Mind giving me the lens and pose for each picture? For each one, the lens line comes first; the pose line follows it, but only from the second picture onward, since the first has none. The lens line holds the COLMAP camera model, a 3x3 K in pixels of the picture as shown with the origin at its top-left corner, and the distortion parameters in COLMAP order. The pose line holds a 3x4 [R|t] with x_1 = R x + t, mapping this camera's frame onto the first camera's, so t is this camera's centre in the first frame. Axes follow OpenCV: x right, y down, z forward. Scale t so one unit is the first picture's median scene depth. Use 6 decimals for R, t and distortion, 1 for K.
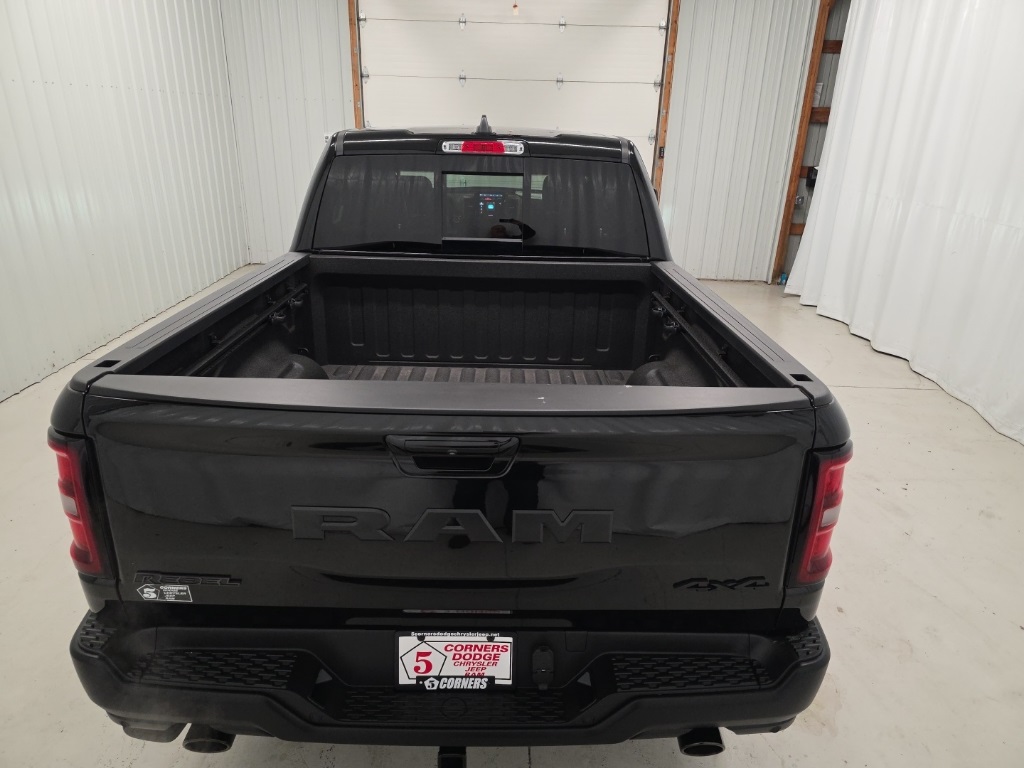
lens RADIAL K [[683.5, 0, 511.9], [0, 683.5, 376.2], [0, 0, 1]] dist [0.050392, -0.034051]
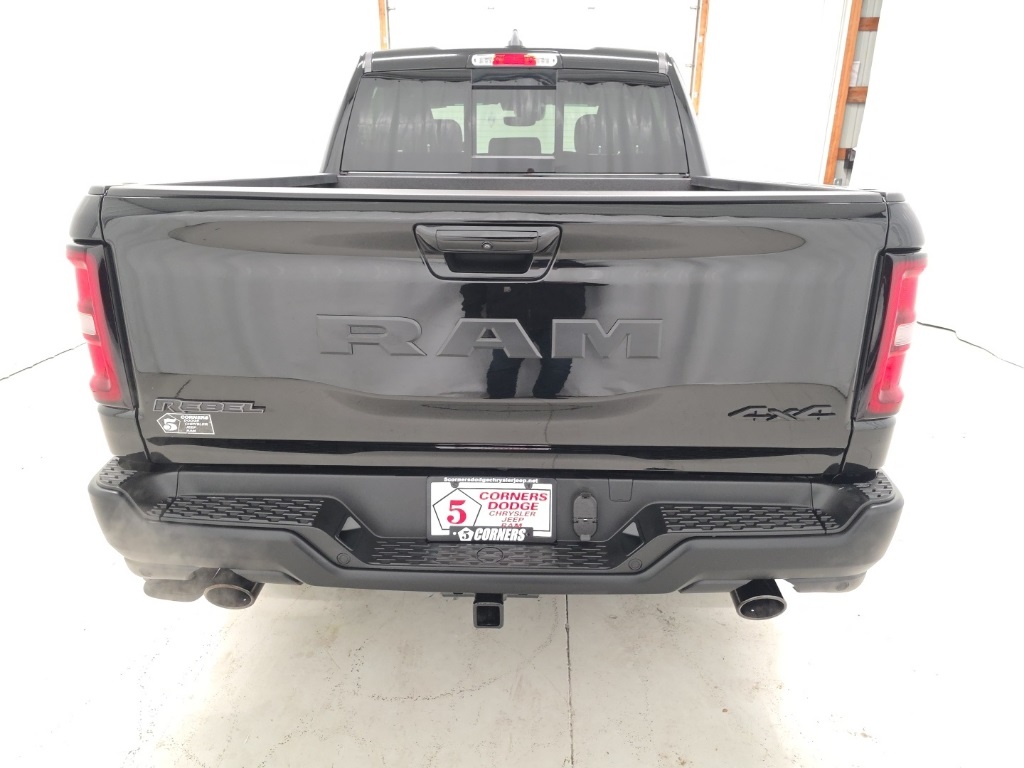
lens RADIAL K [[683.5, 0, 510.5], [0, 683.5, 394.0], [0, 0, 1]] dist [0.050392, -0.034051]
pose [[0.999085, -0.006190, -0.042308, -0.015537], [0.004938, 0.999548, -0.029643, 0.285920], [0.042473, 0.029407, 0.998665, 0.069242]]
